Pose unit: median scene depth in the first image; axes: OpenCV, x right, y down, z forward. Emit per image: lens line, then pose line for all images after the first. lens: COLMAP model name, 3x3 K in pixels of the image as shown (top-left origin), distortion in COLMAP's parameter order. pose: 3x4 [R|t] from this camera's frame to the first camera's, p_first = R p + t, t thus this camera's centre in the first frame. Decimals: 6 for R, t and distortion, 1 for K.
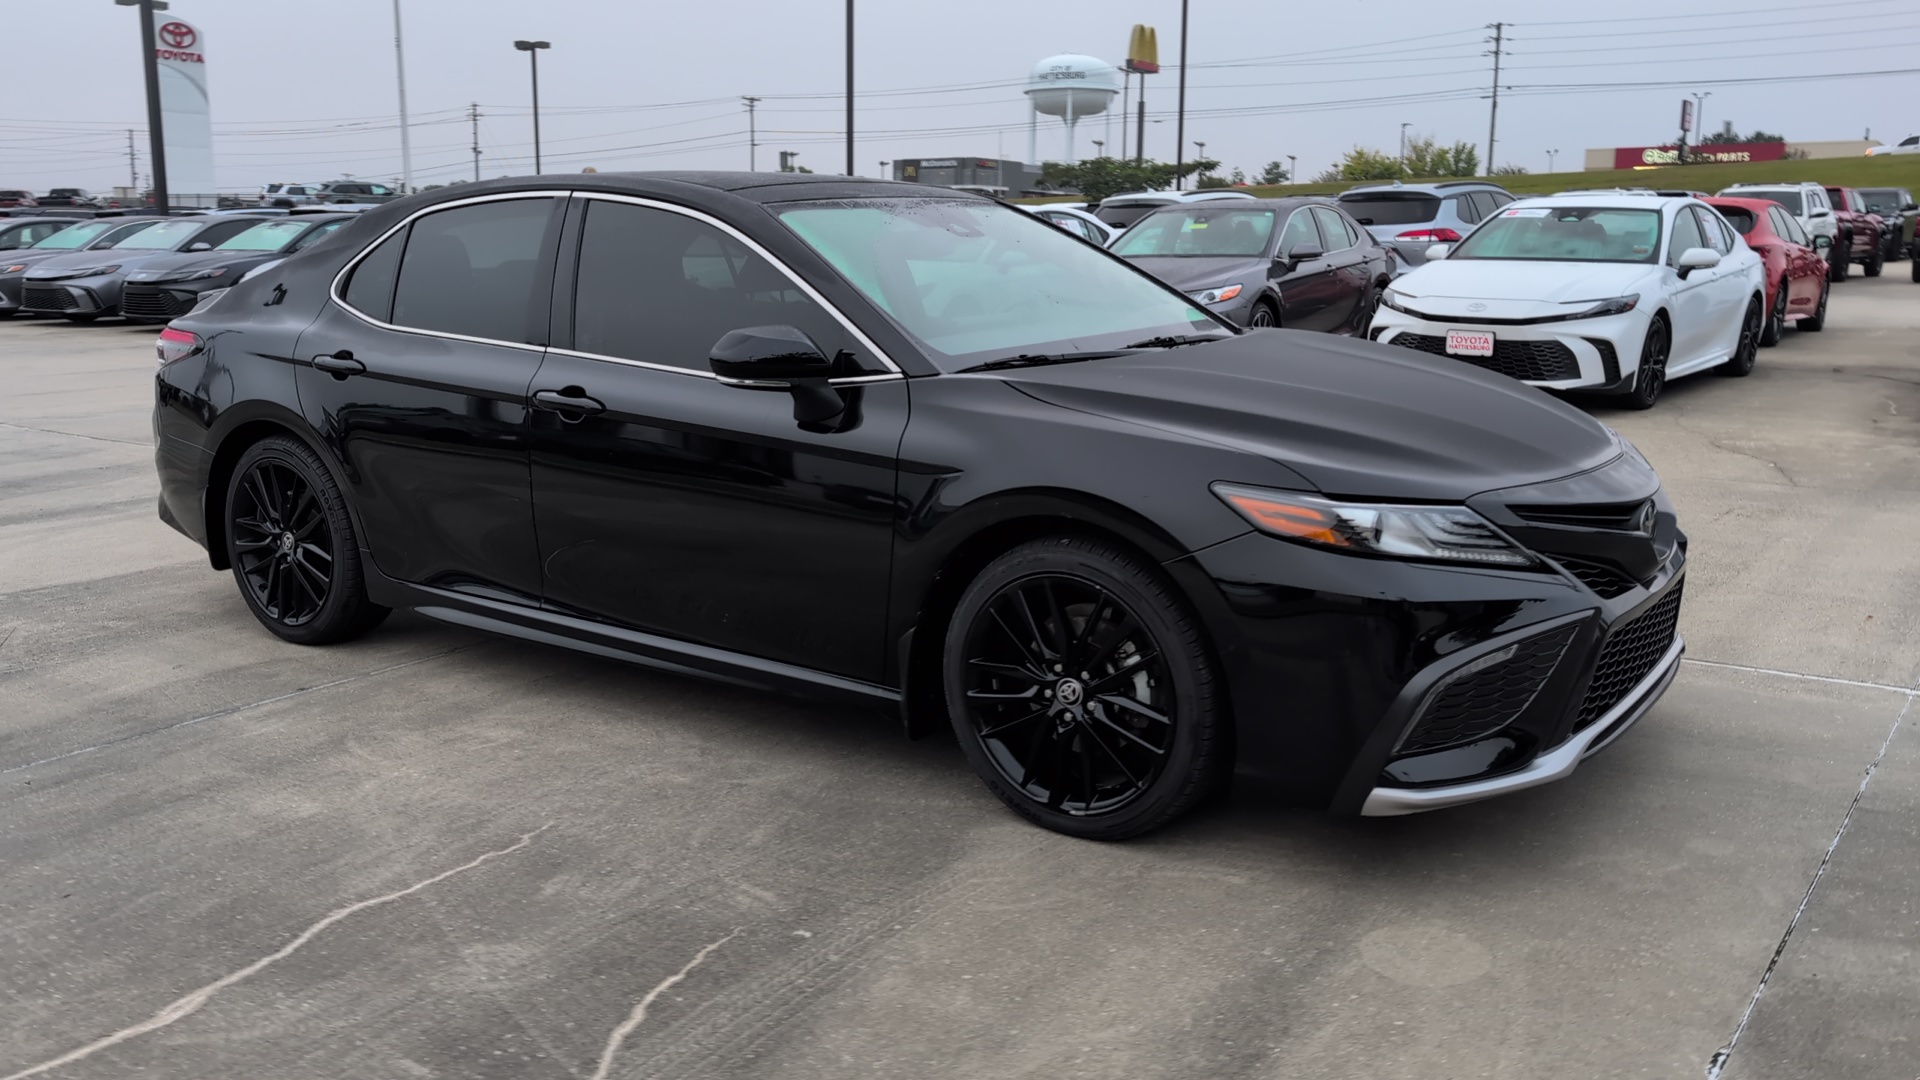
lens RADIAL K [[1532.8, 0, 960.0], [0, 1532.8, 540.0], [0, 0, 1]] dist [0.046251, -0.009251]
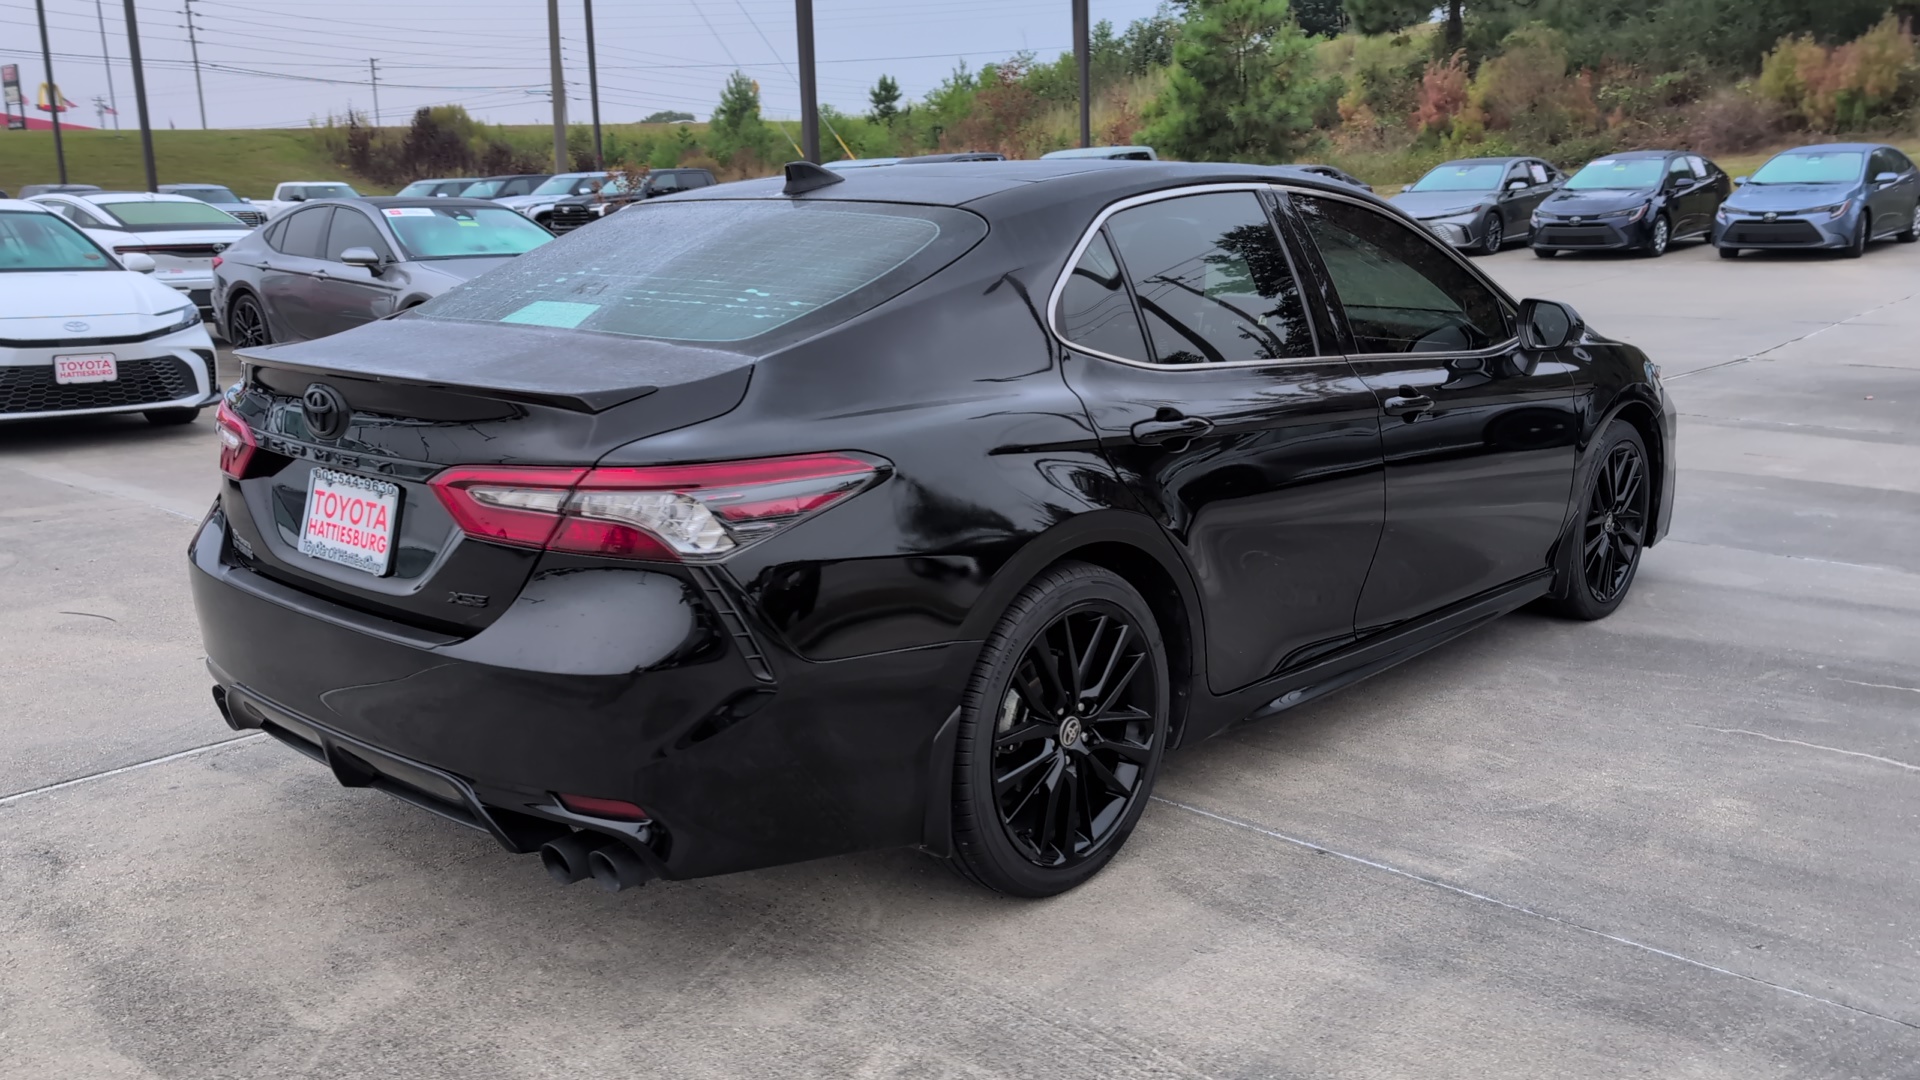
lens RADIAL K [[1608.7, 0, 960.0], [0, 1608.7, 540.0], [0, 0, 1]] dist [0.015022, -0.011214]
pose [[0.123872, -0.189807, 0.973976, -1.242538], [0.207837, 0.964727, 0.161571, -0.213549], [-0.970288, 0.182414, 0.158952, 1.110366]]
